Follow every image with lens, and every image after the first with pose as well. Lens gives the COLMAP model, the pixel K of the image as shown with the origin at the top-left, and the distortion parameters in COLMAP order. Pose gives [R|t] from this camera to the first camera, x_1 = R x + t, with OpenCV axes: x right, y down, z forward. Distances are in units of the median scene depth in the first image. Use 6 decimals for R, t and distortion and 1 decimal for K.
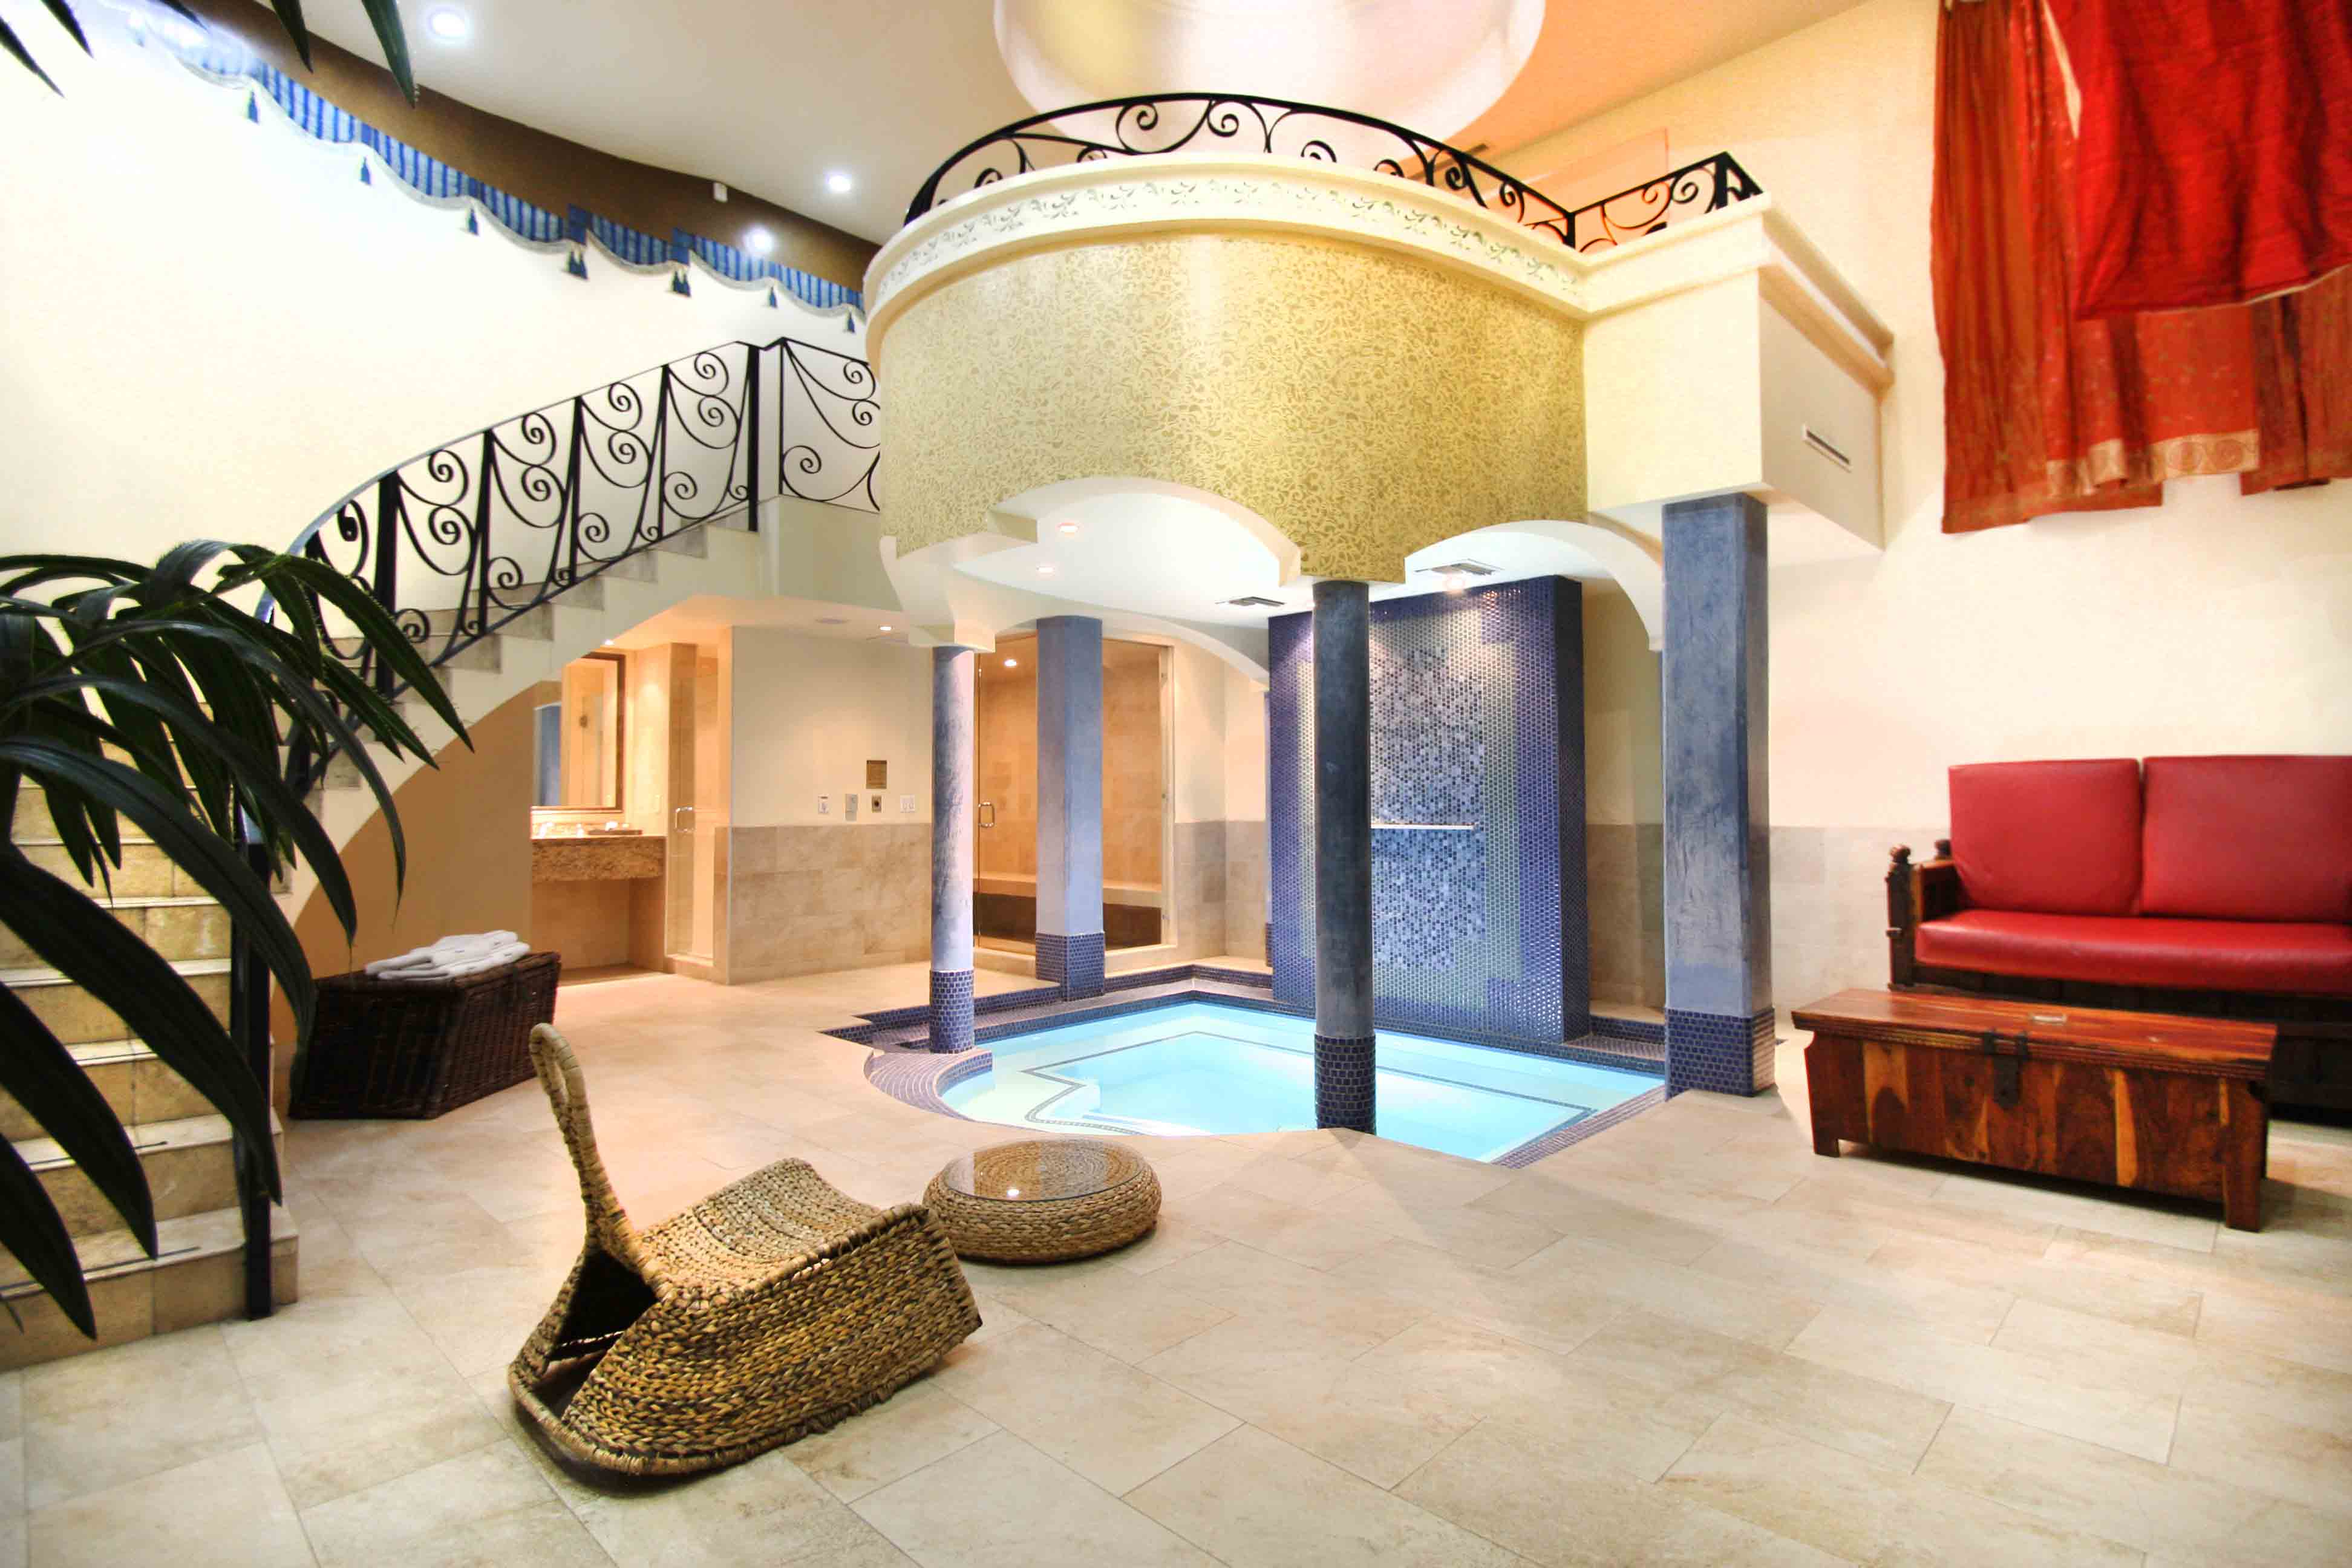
lens RADIAL K [[1200.1, 0, 1177.2], [0, 1200.1, 776.1], [0, 0, 1]] dist [0.004247, 0.000315]
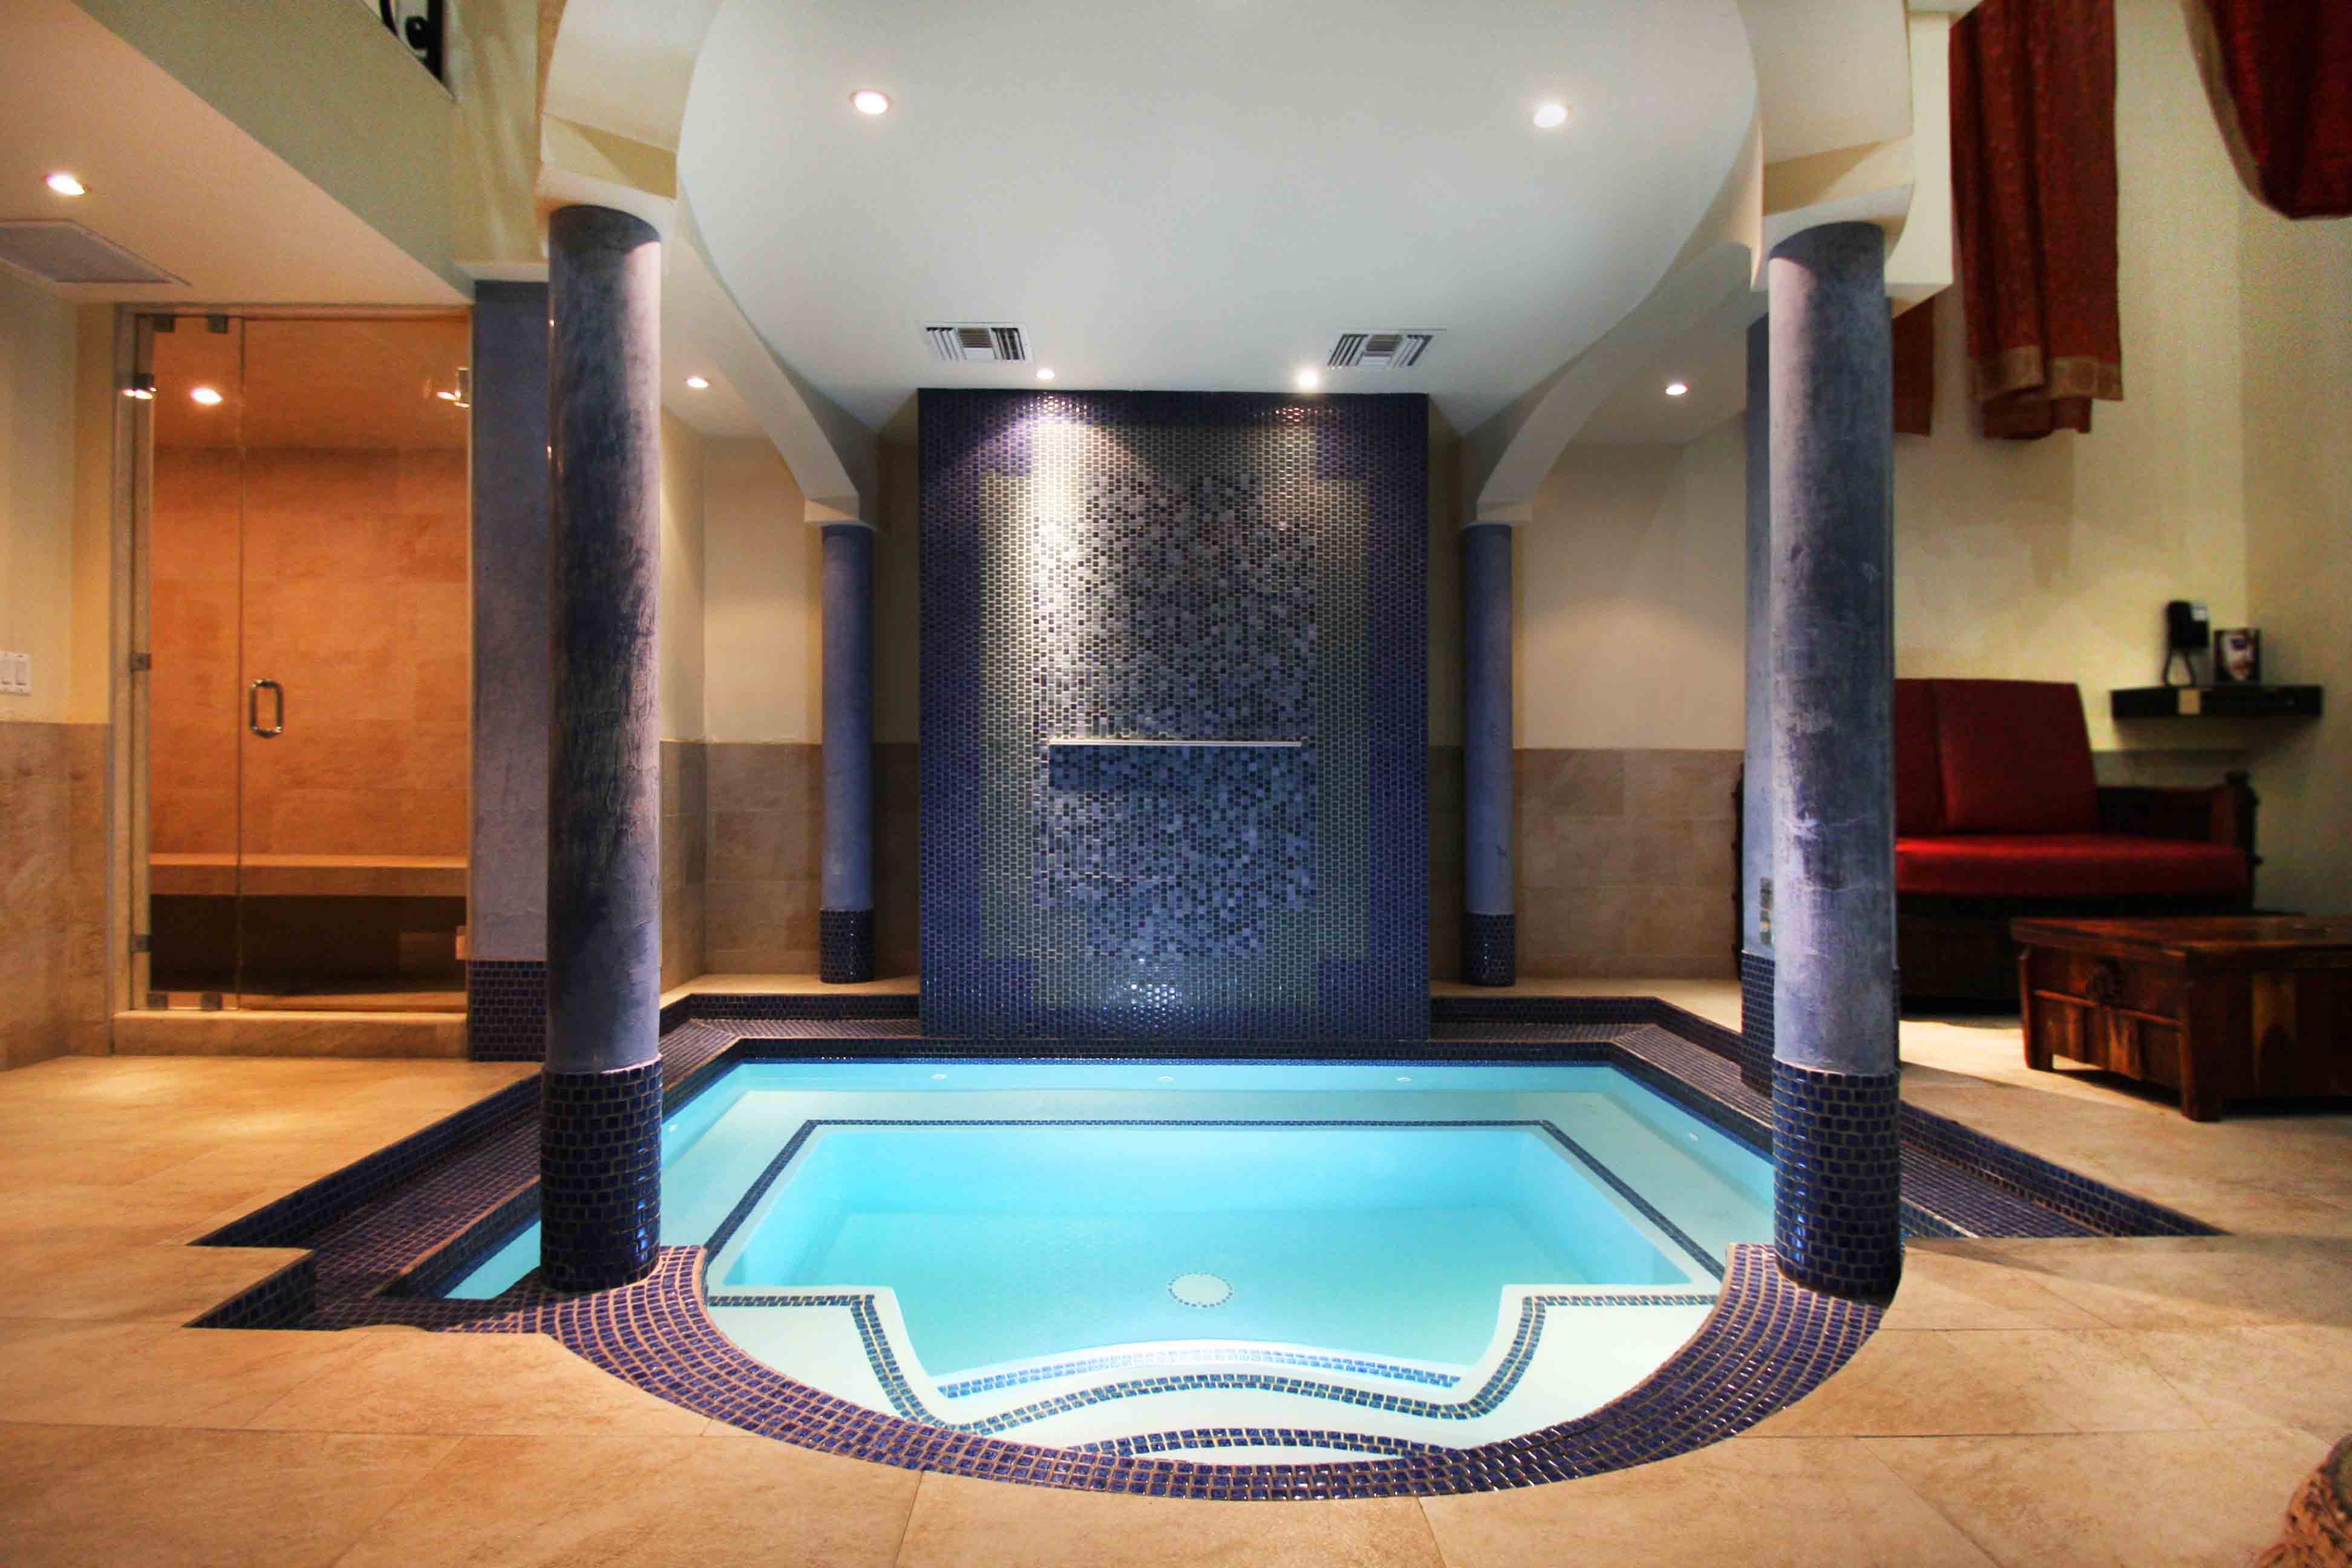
lens RADIAL K [[1282.3, 0, 1173.6], [0, 1282.3, 782.8], [0, 0, 1]] dist [-0.000112, -0.000393]
pose [[0.700438, 0.005793, 0.713689, -0.320167], [-0.022189, 0.999660, 0.013662, 0.055502], [-0.713368, -0.025405, 0.700329, 0.526482]]
